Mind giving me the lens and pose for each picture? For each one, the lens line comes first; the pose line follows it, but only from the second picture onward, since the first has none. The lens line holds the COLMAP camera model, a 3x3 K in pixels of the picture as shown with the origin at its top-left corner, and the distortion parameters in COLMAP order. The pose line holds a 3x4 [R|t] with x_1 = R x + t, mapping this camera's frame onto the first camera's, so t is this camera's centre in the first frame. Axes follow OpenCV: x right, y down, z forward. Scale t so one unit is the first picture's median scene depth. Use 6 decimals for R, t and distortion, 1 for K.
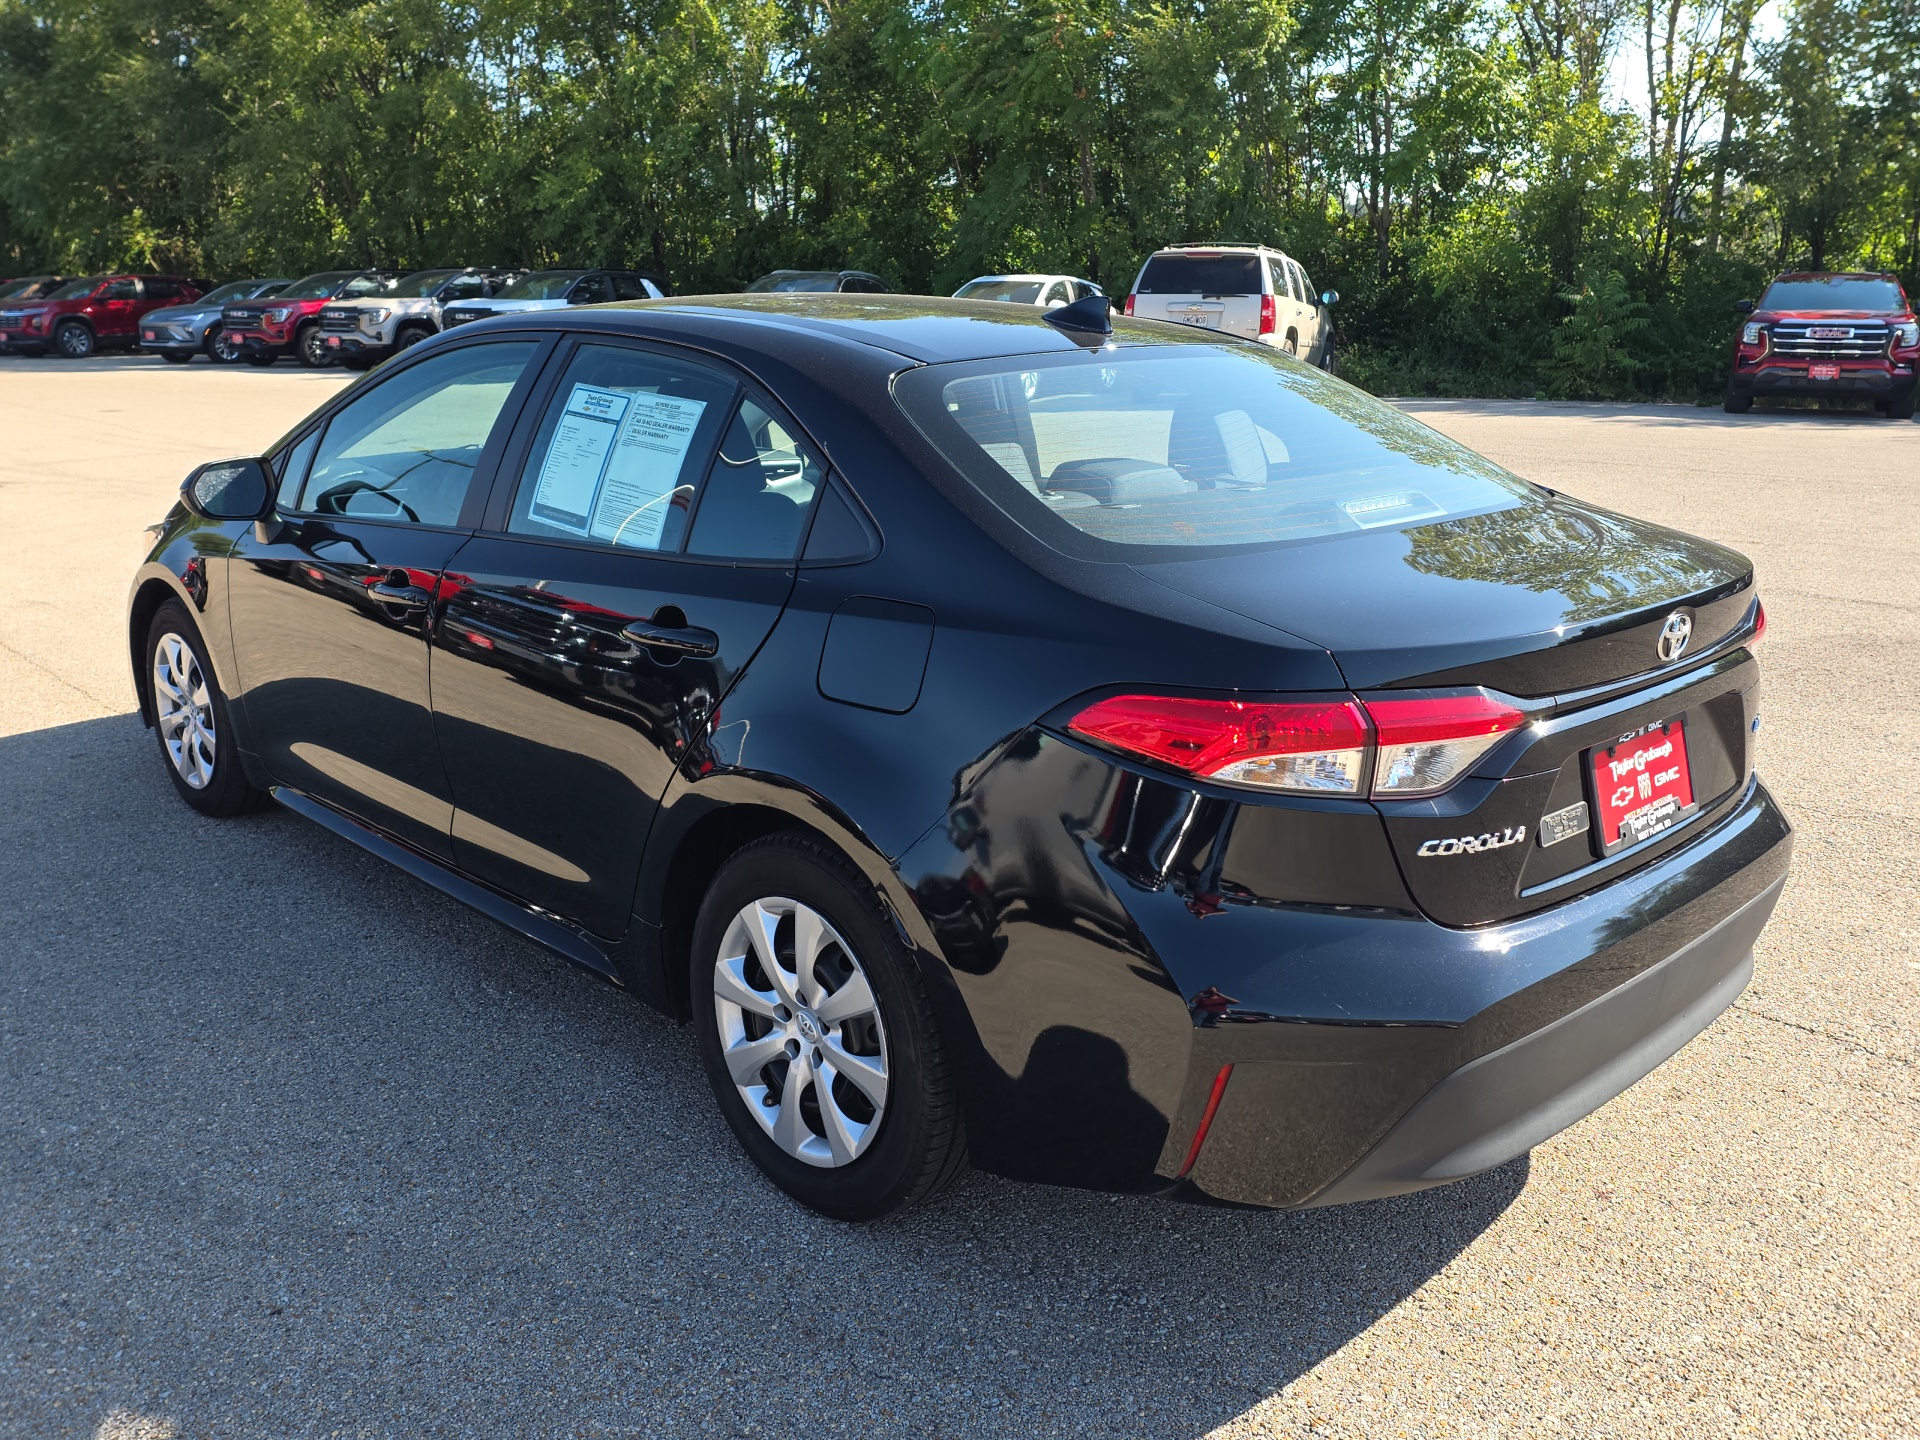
lens RADIAL K [[1604.6, 0, 959.1], [0, 1604.6, 729.0], [0, 0, 1]] dist [0.098924, -0.087749]
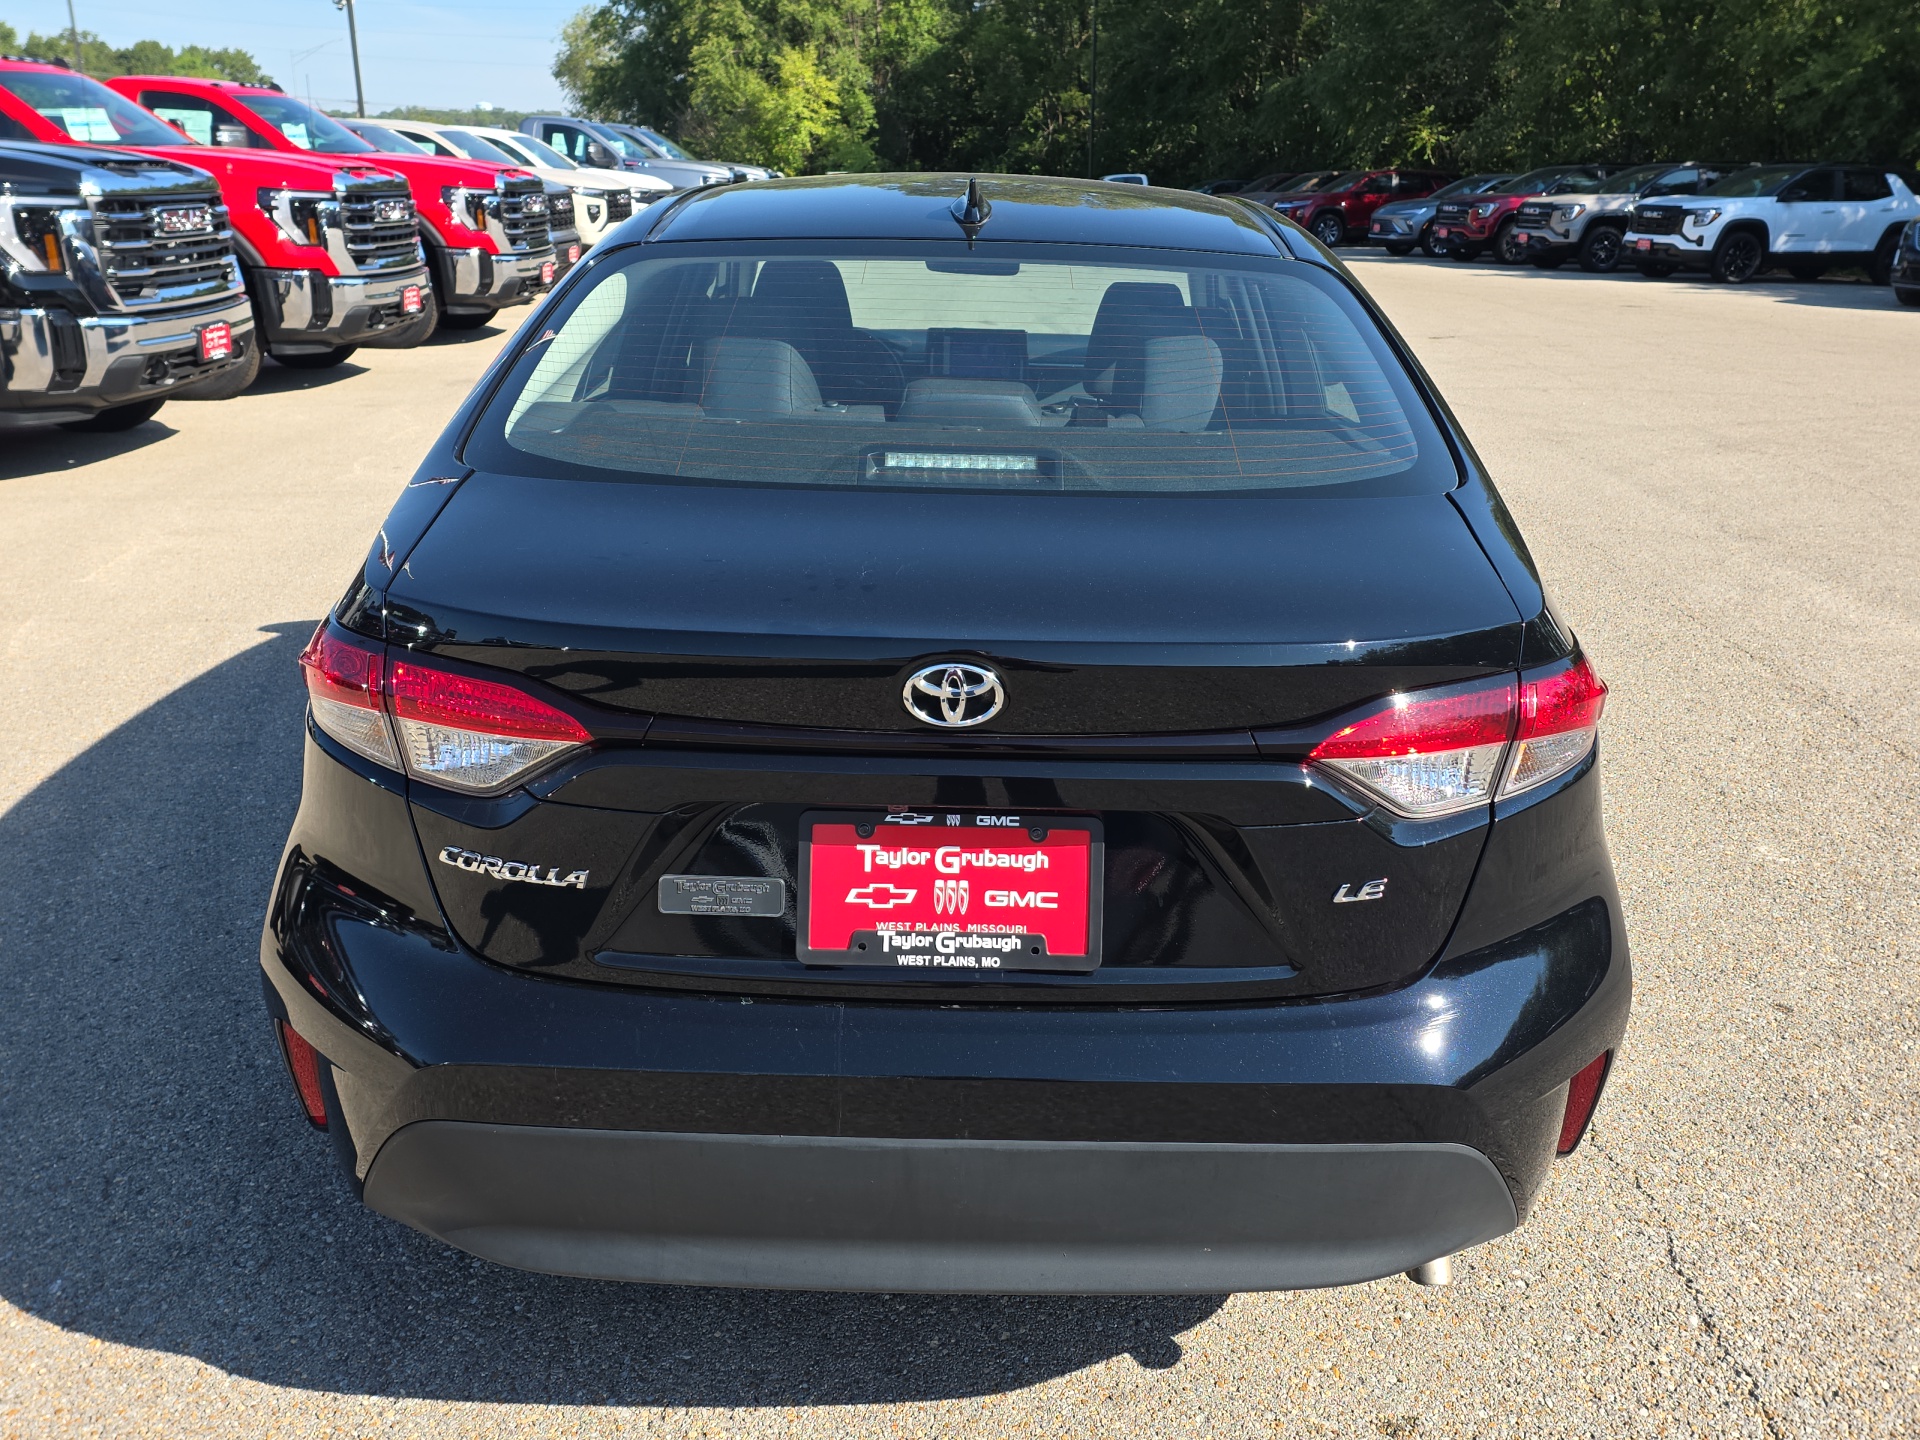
lens RADIAL K [[1604.6, 0, 969.0], [0, 1604.6, 725.6], [0, 0, 1]] dist [0.098924, -0.087749]
pose [[0.727965, 0.242450, -0.641315, 0.070592], [-0.207777, 0.969413, 0.130637, -0.010171], [0.653373, 0.038151, 0.756074, 0.043093]]
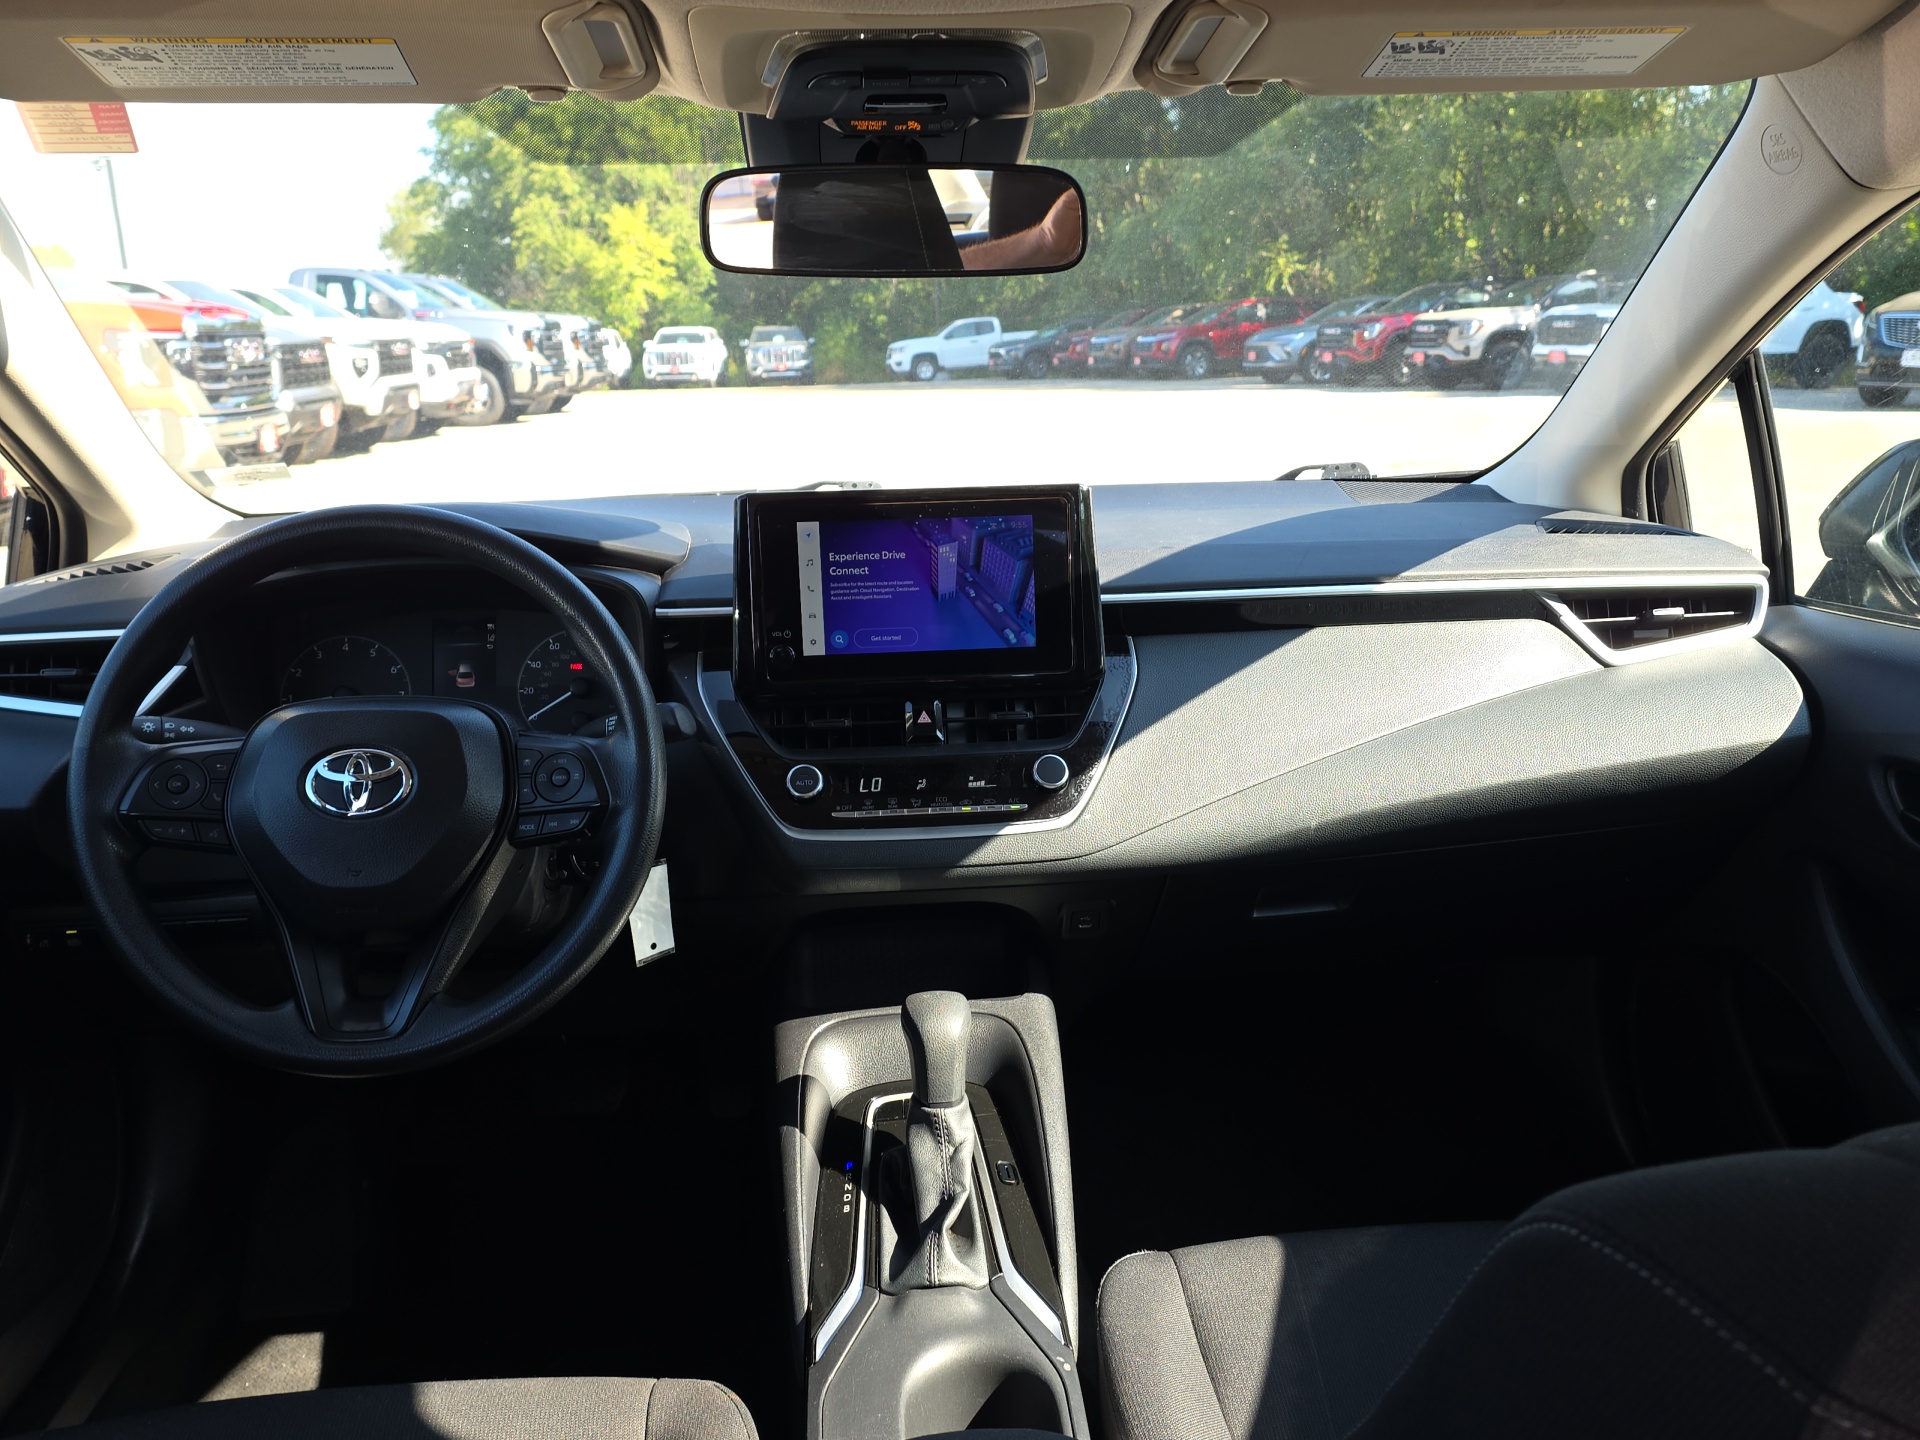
lens RADIAL K [[1604.6, 0, 967.7], [0, 1604.6, 721.3], [0, 0, 1]] dist [0.098924, -0.087749]
pose [[0.788938, 0.136215, -0.599185, -0.009769], [-0.149400, 0.988381, 0.027979, -0.022282], [0.596034, 0.067444, 0.800121, 0.126234]]
